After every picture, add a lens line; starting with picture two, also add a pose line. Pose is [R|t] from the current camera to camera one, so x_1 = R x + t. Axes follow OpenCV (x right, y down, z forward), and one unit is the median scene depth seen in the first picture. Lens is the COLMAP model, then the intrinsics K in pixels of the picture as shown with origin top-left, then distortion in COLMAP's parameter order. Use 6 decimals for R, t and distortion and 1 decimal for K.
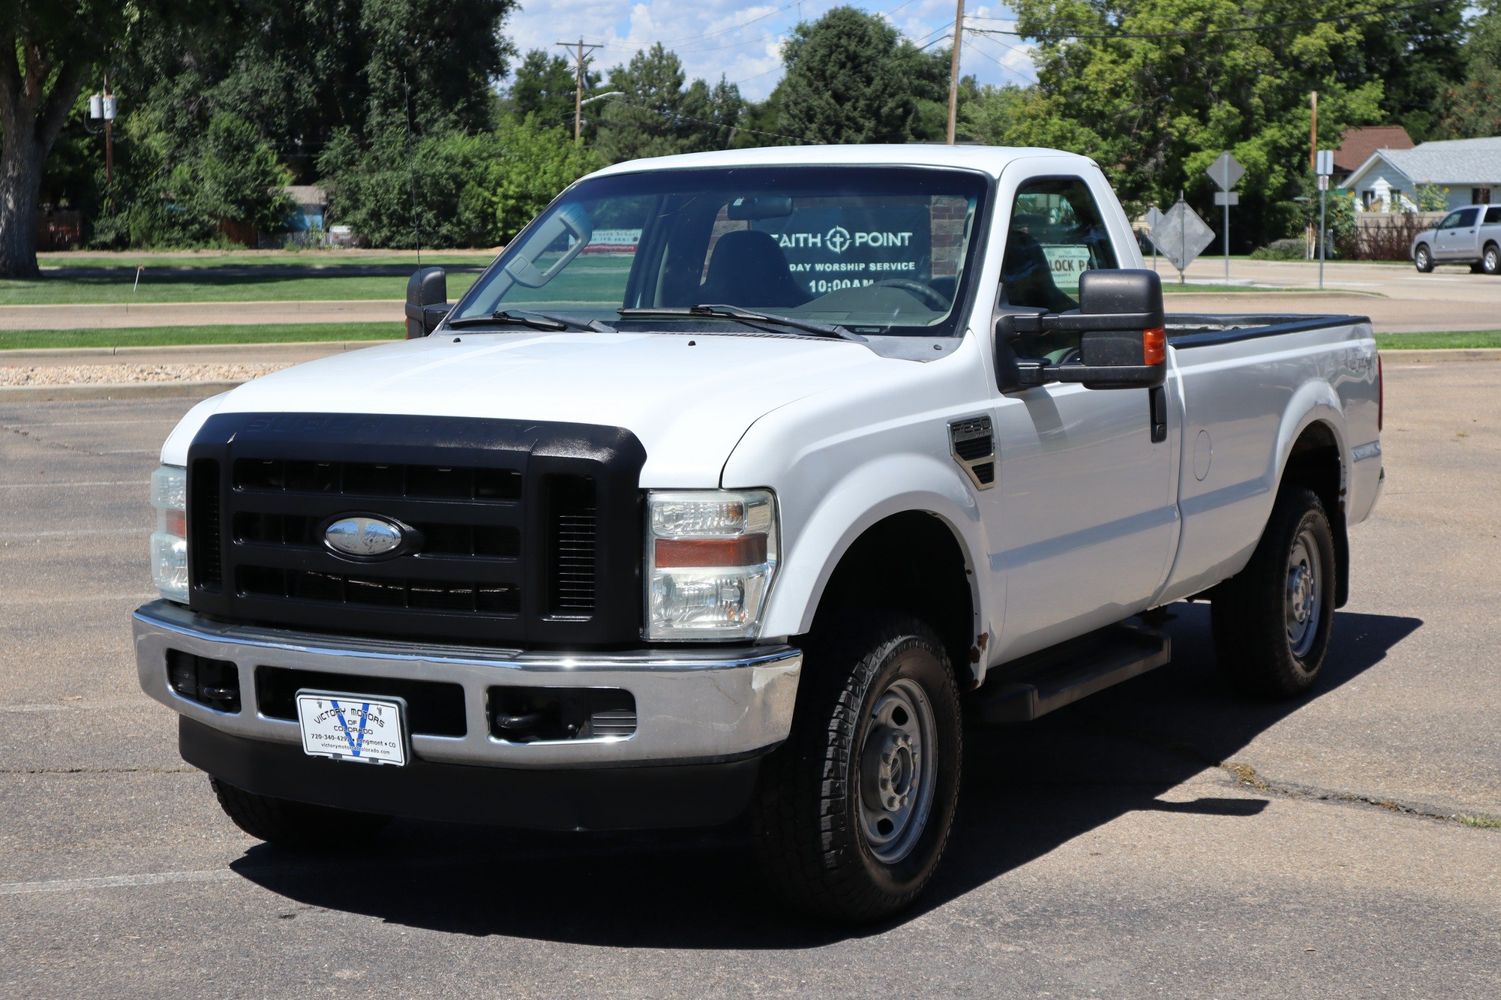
lens RADIAL K [[2452.3, 0, 735.1], [0, 2452.3, 500.7], [0, 0, 1]] dist [-0.051791, 0.000000]
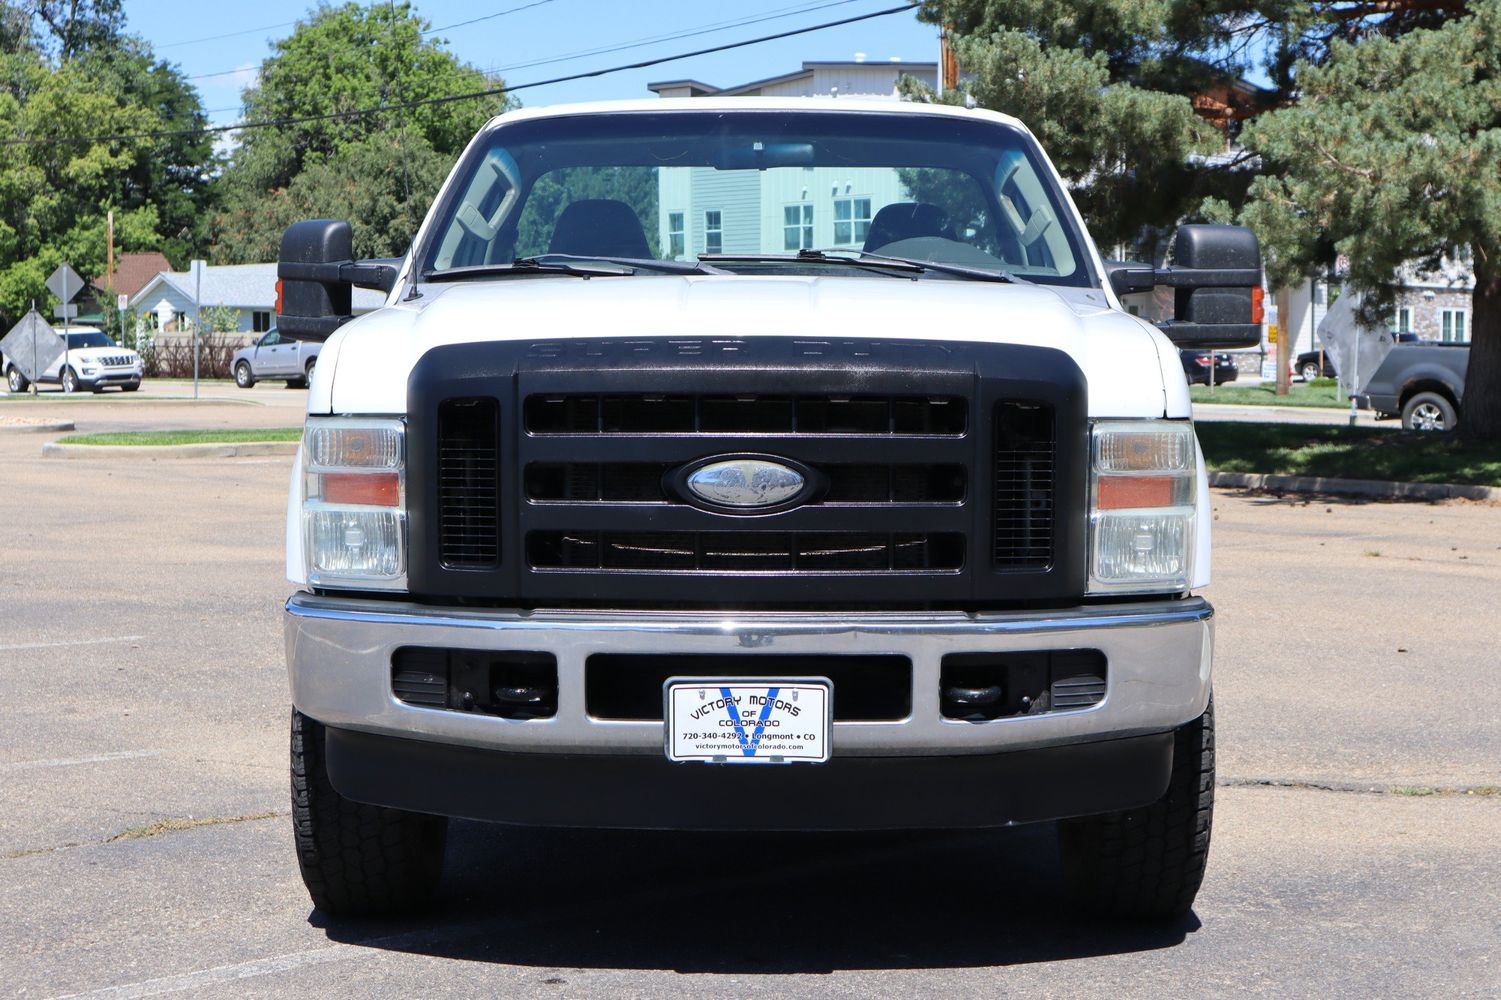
lens RADIAL K [[2452.3, 0, 685.2], [0, 2452.3, 473.0], [0, 0, 1]] dist [-0.051791, 0.000000]
pose [[0.887434, -0.006192, 0.460894, -0.475000], [0.034748, 0.997963, -0.053499, 0.047081], [-0.459624, 0.063492, 0.885841, 0.255392]]
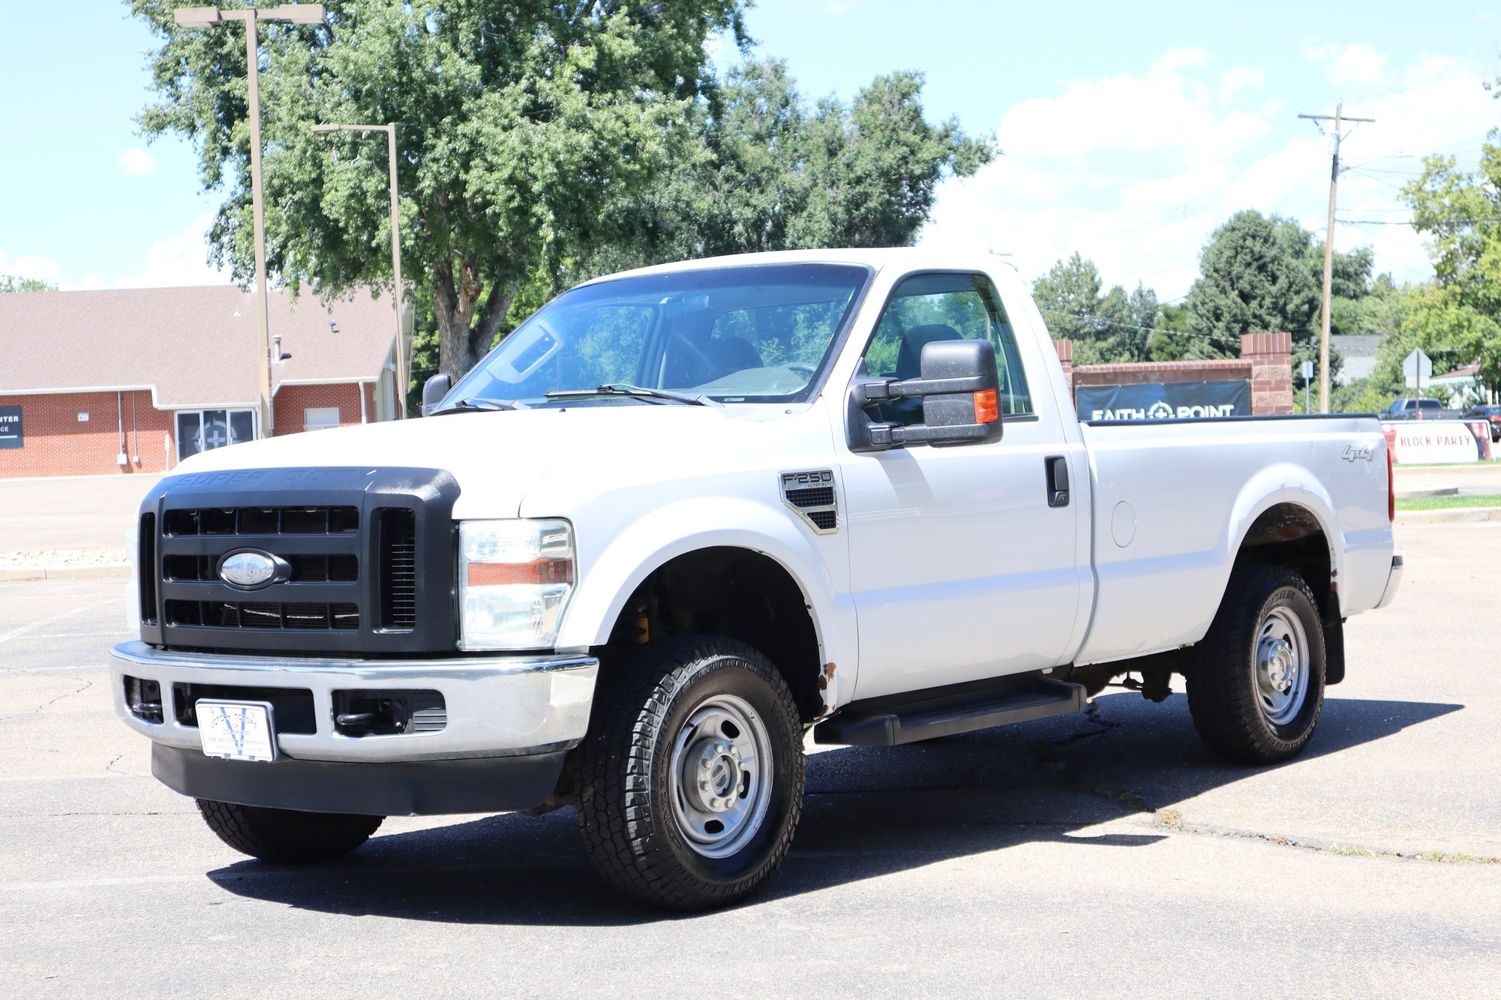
lens RADIAL K [[2344.6, 0, 756.3], [0, 2344.6, 510.8], [0, 0, 1]] dist [-0.058943, 0.000000]
pose [[0.985859, -0.020598, -0.166307, 0.245772], [0.007867, 0.997011, -0.076853, 0.066012], [0.167393, 0.074458, 0.983075, -0.066547]]
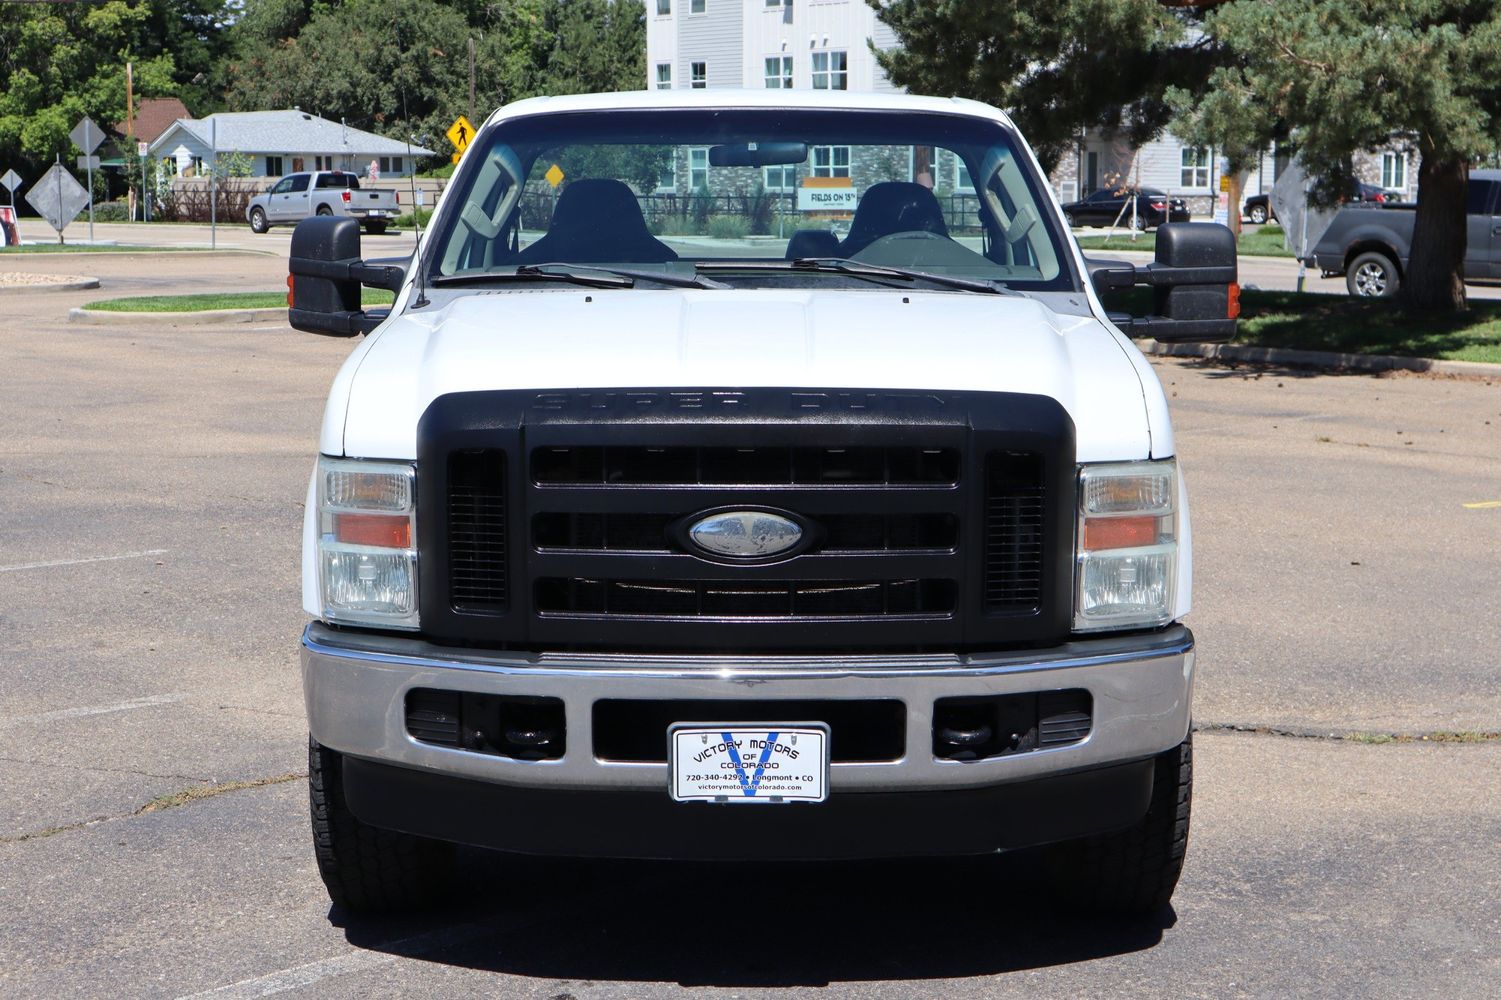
lens RADIAL K [[2277.7, 0, 693.9], [0, 2277.7, 481.9], [0, 0, 1]] dist [-0.011060, 0.000000]
pose [[0.883096, -0.046045, 0.466927, -0.464004], [0.038837, 0.998931, 0.025055, -0.020498], [-0.467582, -0.003992, 0.883941, 0.280373]]
